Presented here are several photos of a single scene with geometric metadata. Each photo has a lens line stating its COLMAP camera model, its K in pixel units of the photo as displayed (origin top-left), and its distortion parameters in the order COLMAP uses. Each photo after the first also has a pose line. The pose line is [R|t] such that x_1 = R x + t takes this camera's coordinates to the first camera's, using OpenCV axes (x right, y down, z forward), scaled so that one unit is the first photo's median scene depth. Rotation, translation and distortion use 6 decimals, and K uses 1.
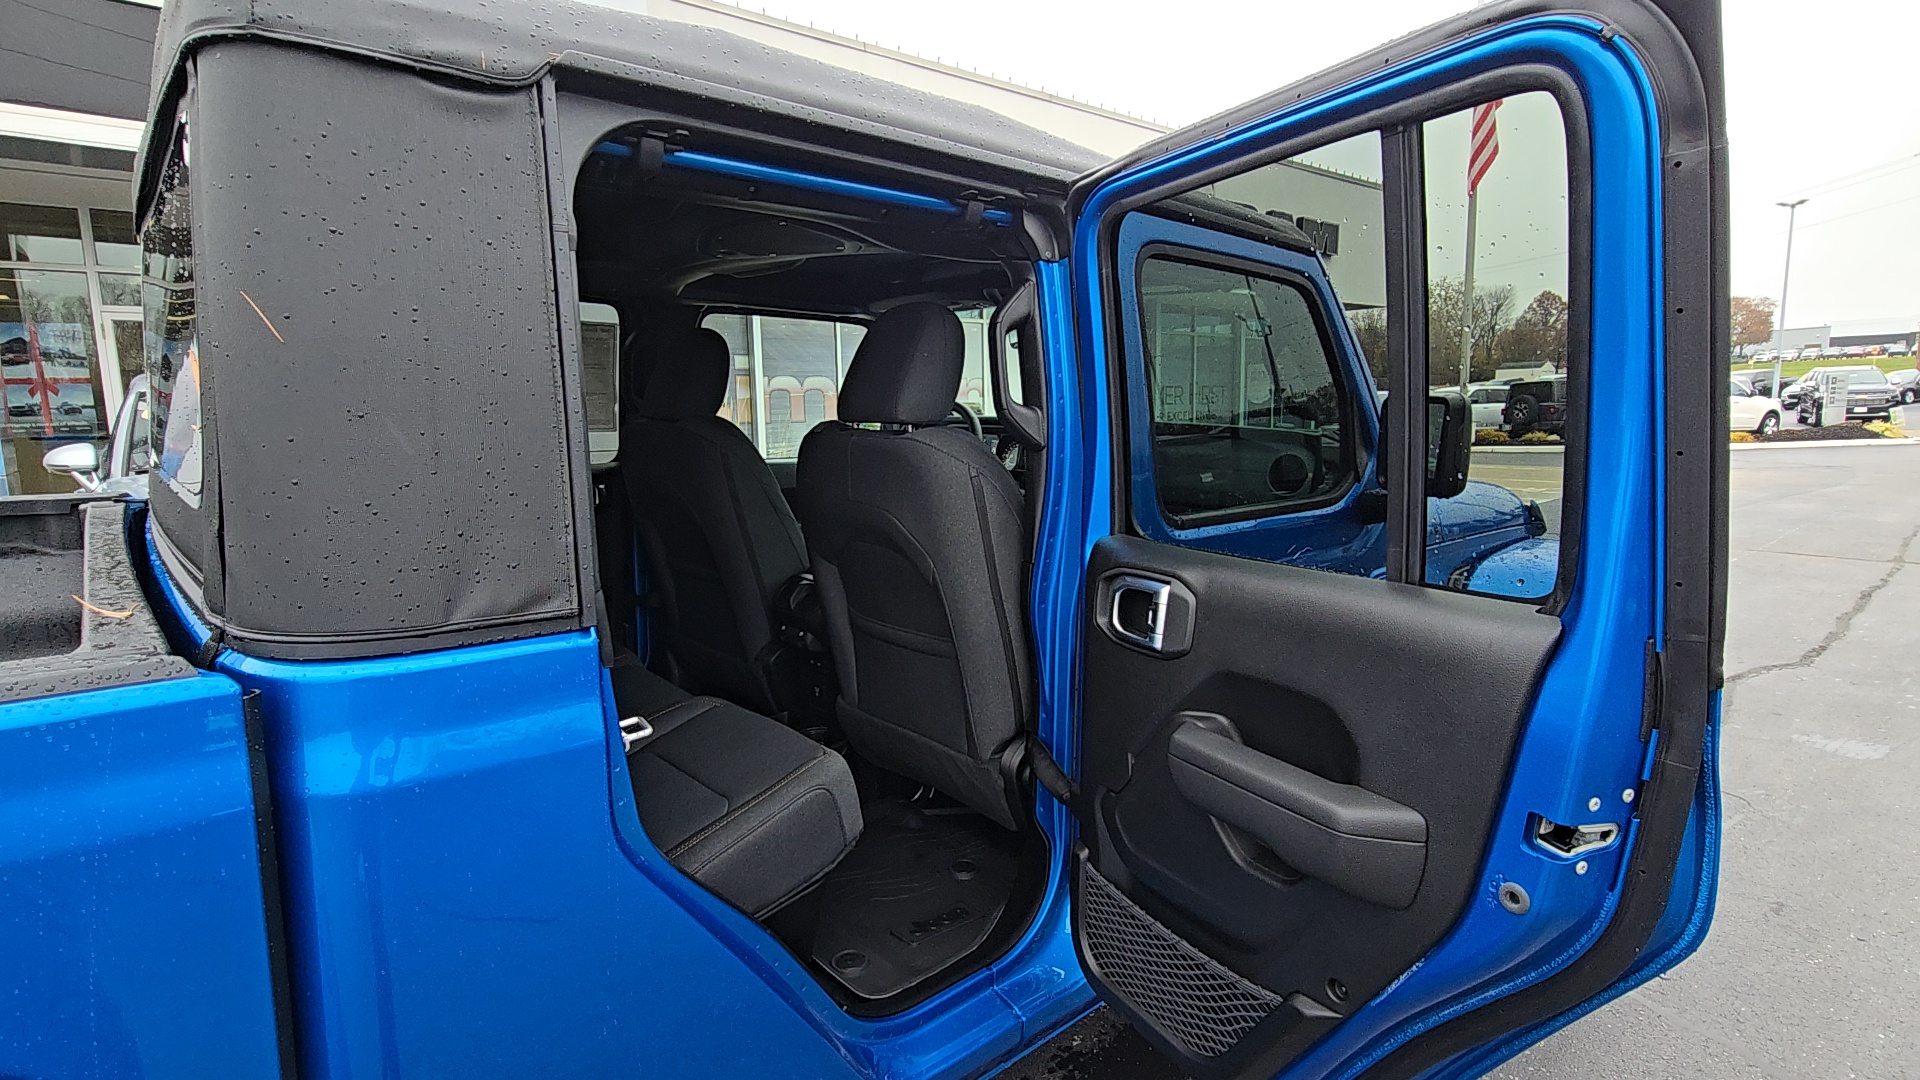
lens RADIAL K [[964.3, 0, 949.3], [0, 964.3, 548.3], [0, 0, 1]] dist [0.001793, -0.001469]
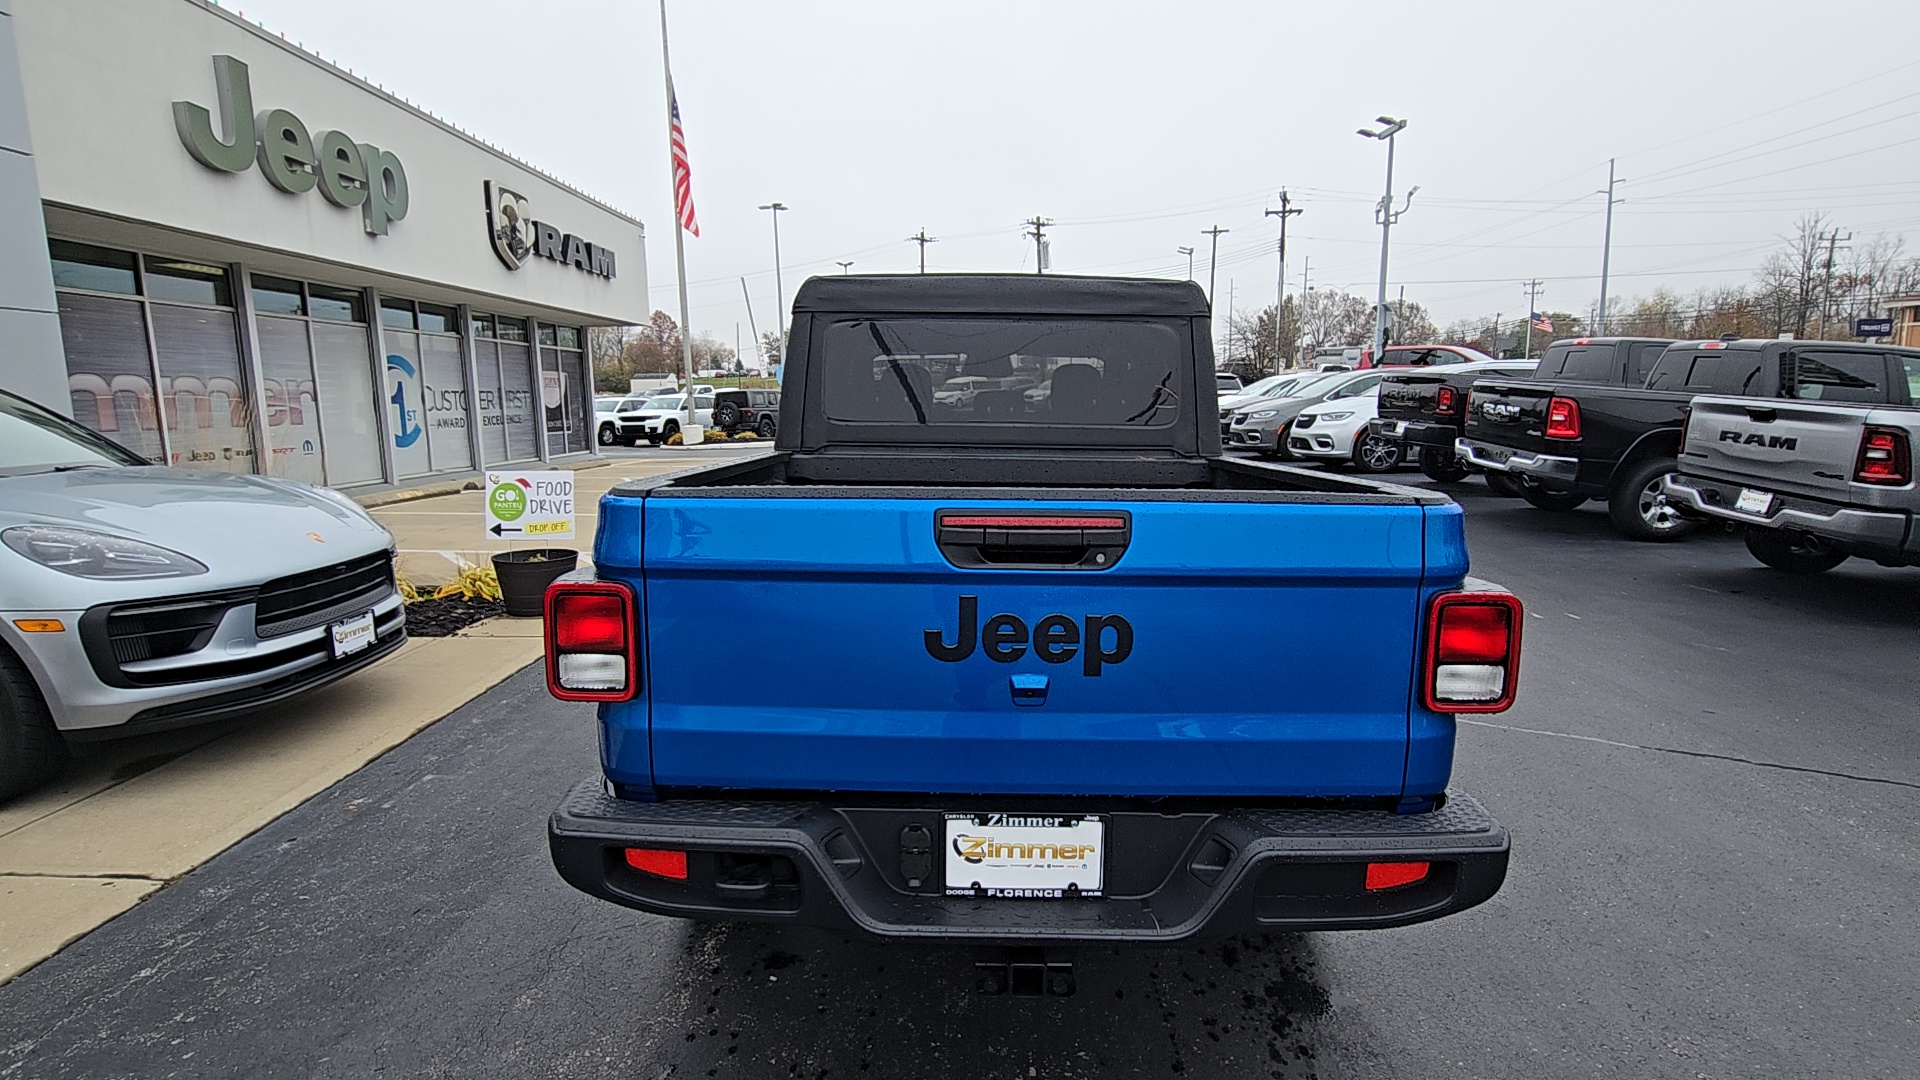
lens RADIAL K [[964.3, 0, 950.4], [0, 964.3, 548.5], [0, 0, 1]] dist [0.001793, -0.001469]
pose [[0.668291, -0.107549, 0.736085, -0.143367], [0.112540, 0.992722, 0.042870, 0.005795], [-0.735338, 0.054189, 0.675531, -0.030592]]
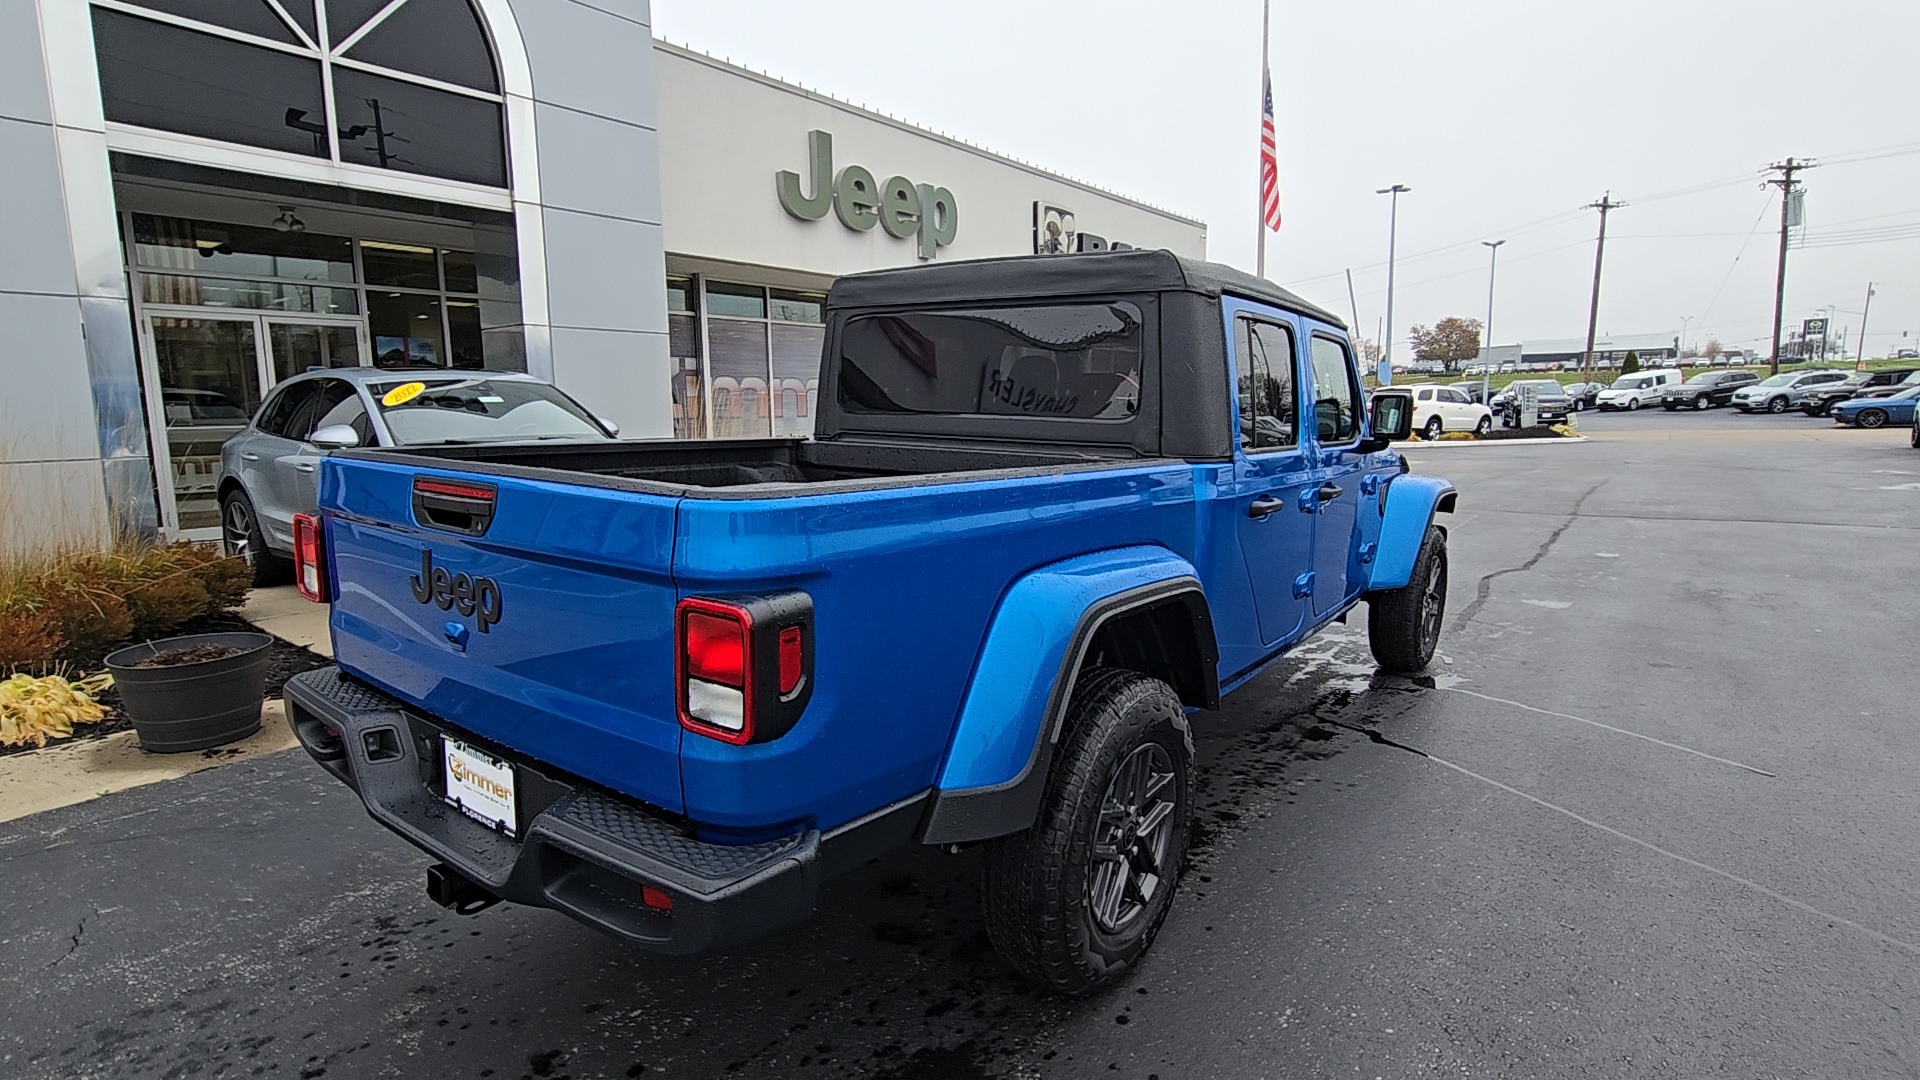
lens RADIAL K [[964.3, 0, 950.8], [0, 964.3, 547.7], [0, 0, 1]] dist [0.001793, -0.001469]
pose [[0.979318, -0.021707, 0.201158, -0.069604], [0.022338, 0.999750, -0.000870, 0.012766], [-0.201089, 0.005345, 0.979558, -0.071146]]
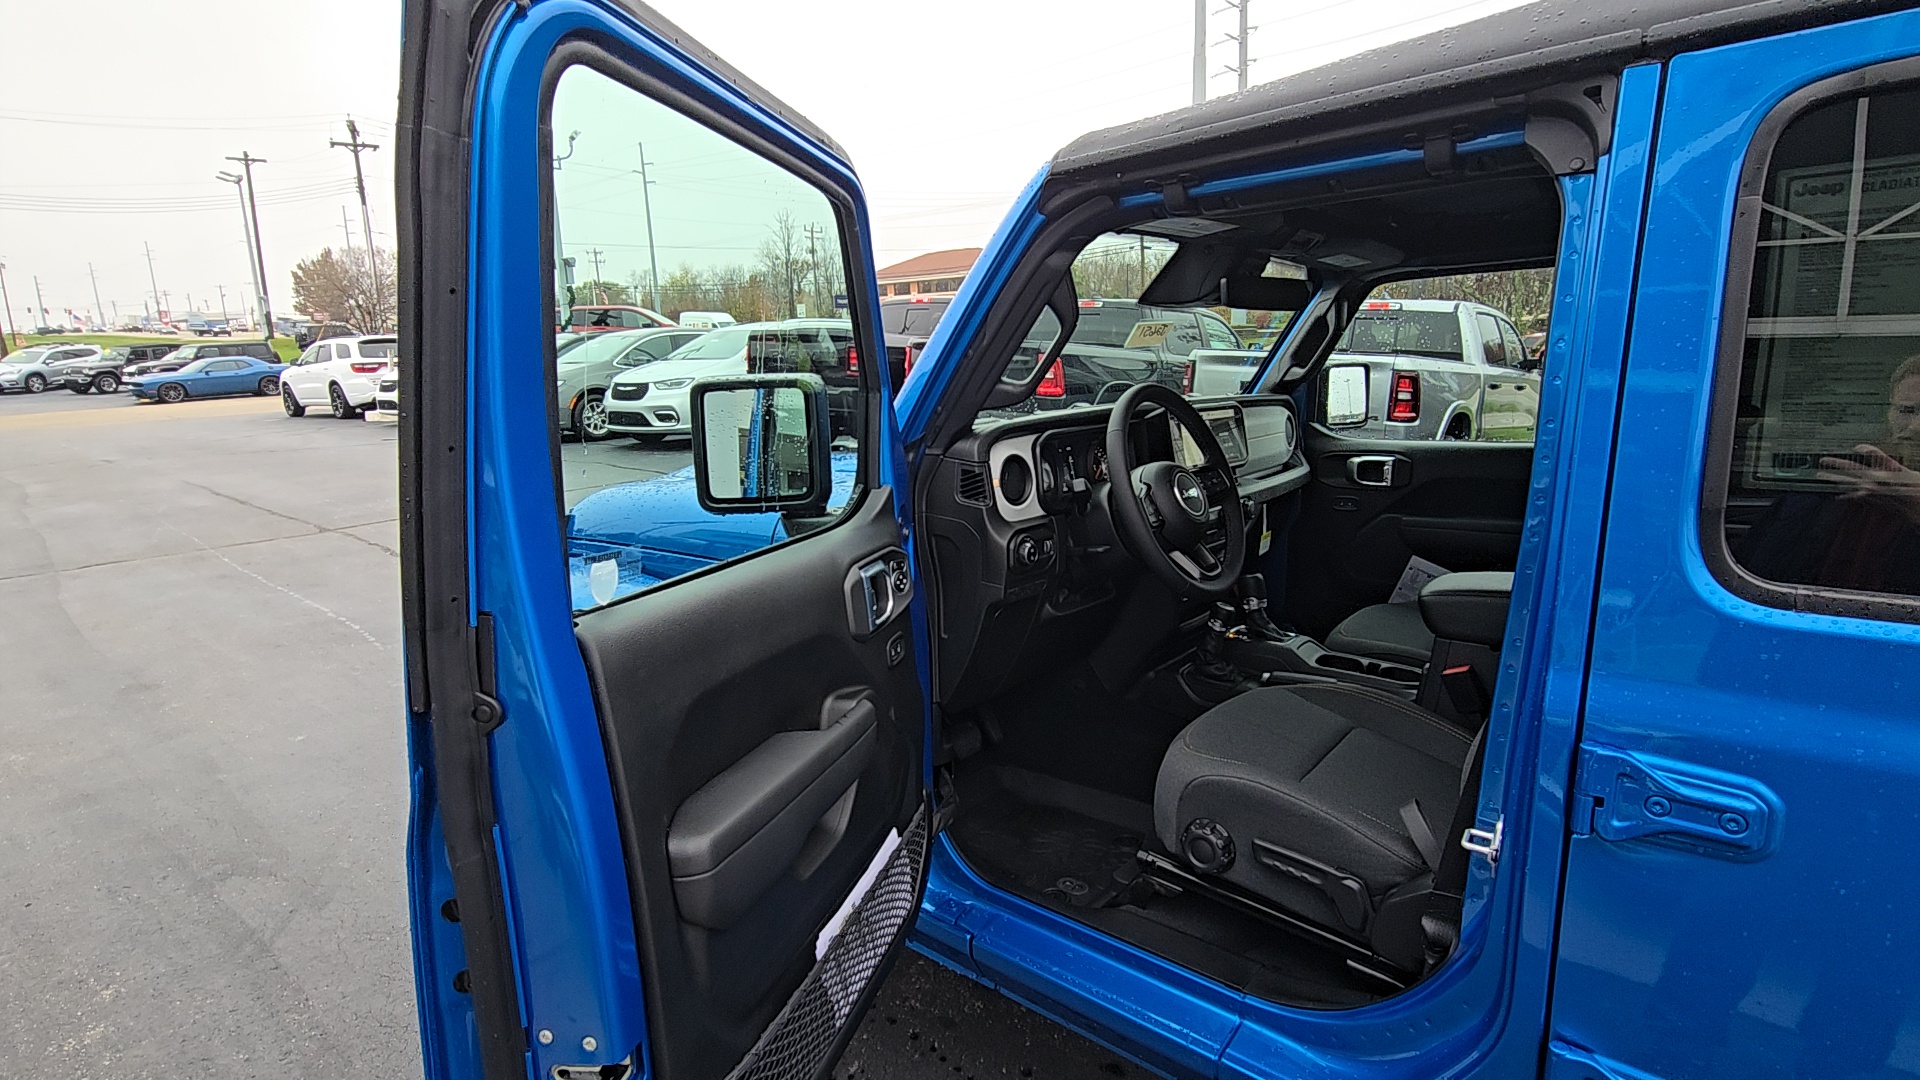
lens RADIAL K [[964.3, 0, 948.1], [0, 964.3, 545.4], [0, 0, 1]] dist [0.001793, -0.001469]
pose [[-0.161203, -0.183434, 0.969724, -0.062290], [0.180800, 0.960458, 0.211736, -0.022019], [-0.970219, 0.209459, -0.121664, 0.129482]]
